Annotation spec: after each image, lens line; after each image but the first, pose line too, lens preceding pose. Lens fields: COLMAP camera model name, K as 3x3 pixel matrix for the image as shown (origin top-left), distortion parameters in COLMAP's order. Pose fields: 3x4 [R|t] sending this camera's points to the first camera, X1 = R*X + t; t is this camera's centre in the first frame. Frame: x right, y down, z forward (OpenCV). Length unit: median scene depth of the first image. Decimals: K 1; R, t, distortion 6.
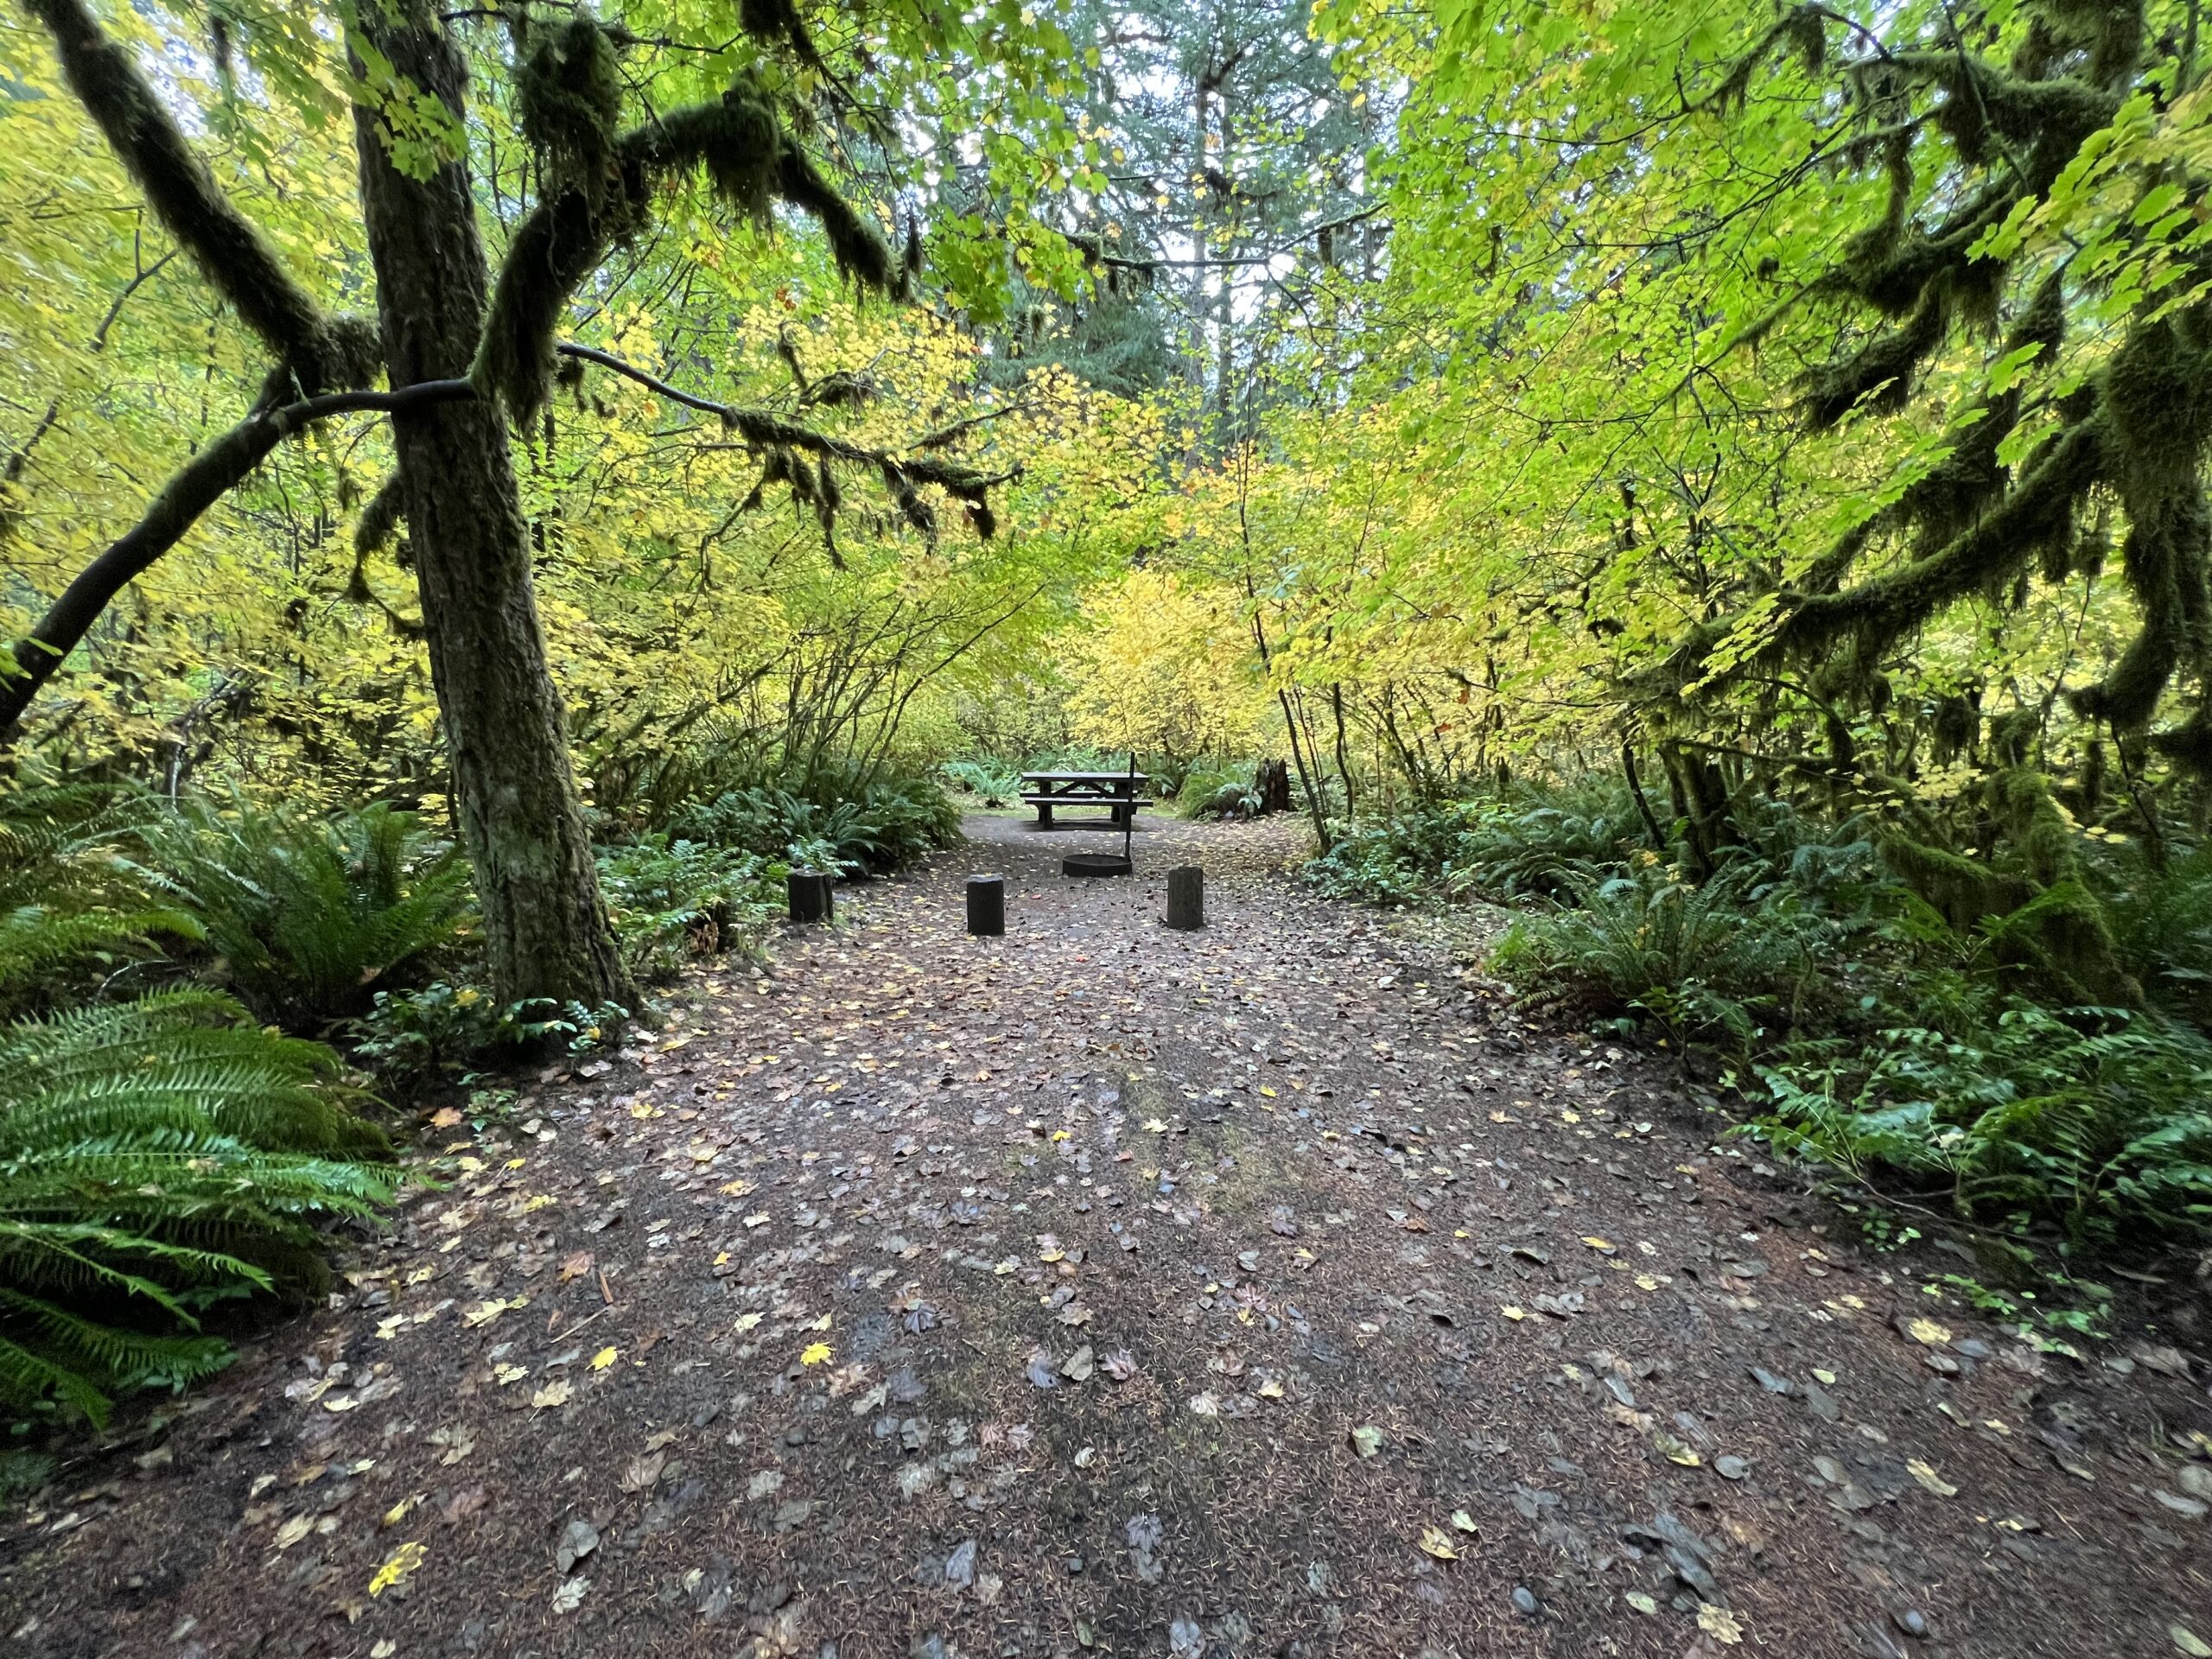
lens RADIAL K [[882.3, 0, 1113.8], [0, 882.3, 829.2], [0, 0, 1]] dist [0.000182, 0.000349]
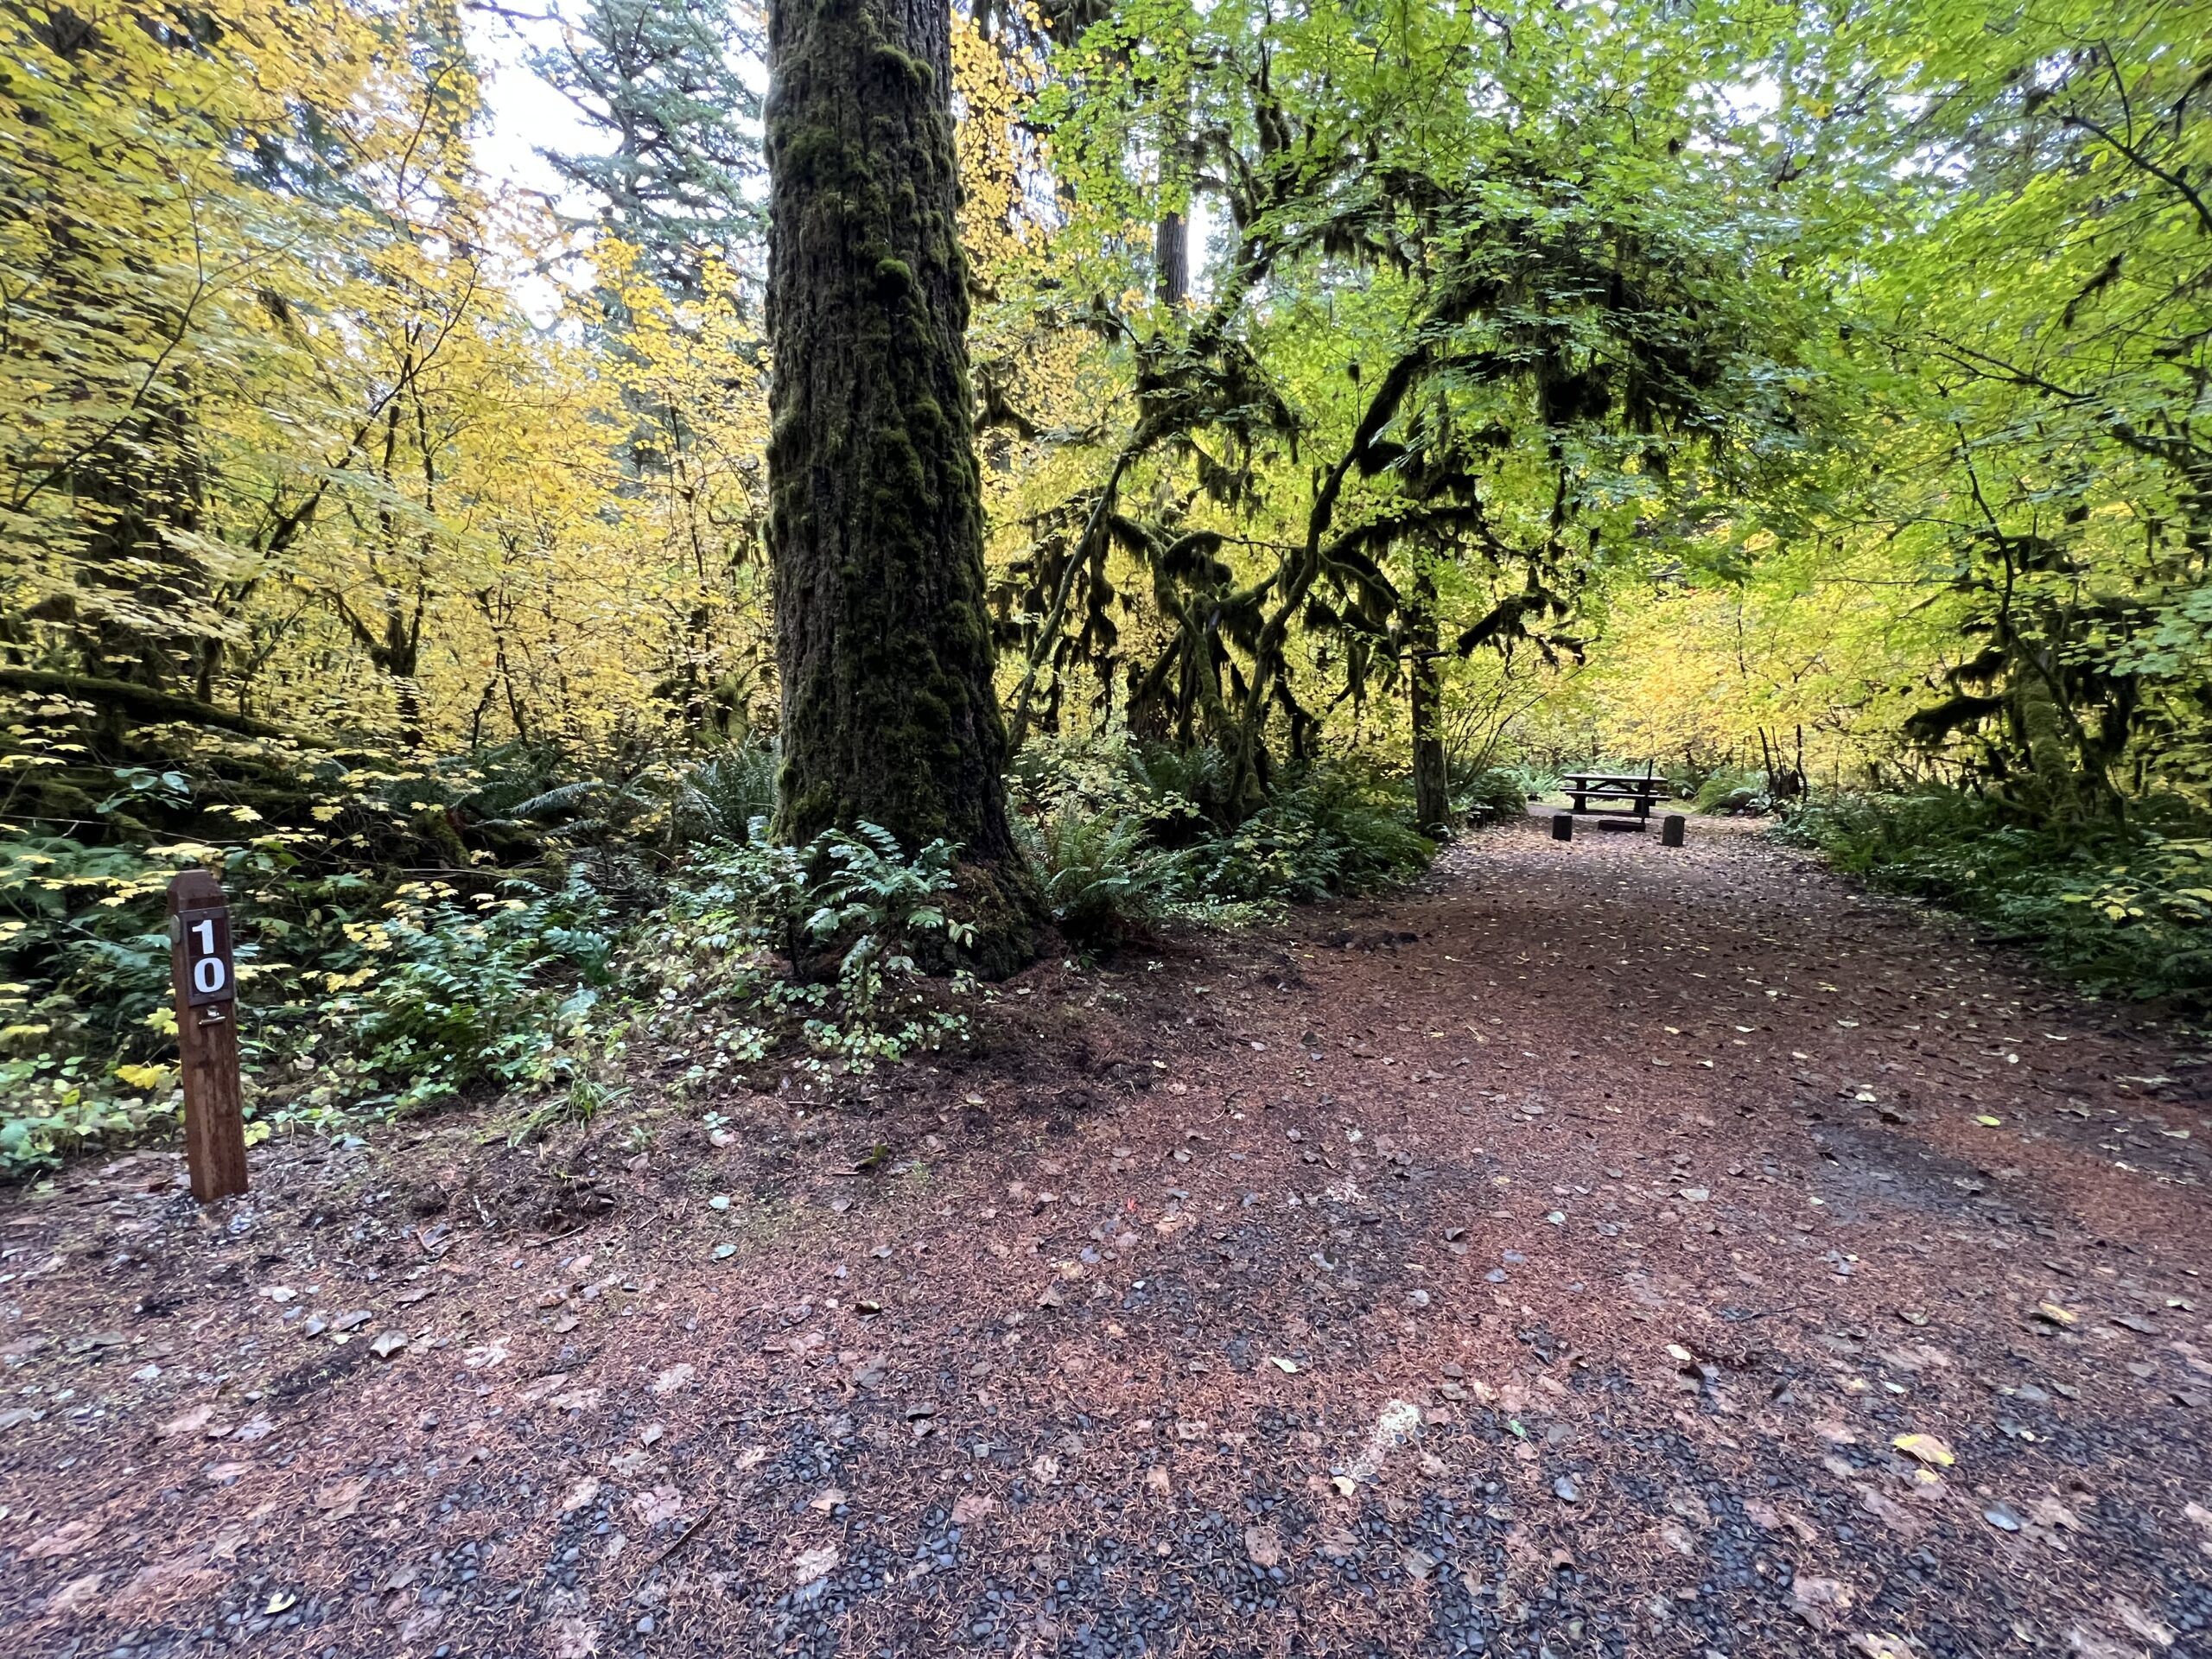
lens RADIAL K [[882.3, 0, 1113.0], [0, 882.3, 833.0], [0, 0, 1]] dist [0.000182, 0.000349]
pose [[0.856582, 0.066103, -0.511759, 0.008290], [-0.069045, 0.997525, 0.013282, 0.062883], [0.511370, 0.023957, 0.859027, -0.597417]]
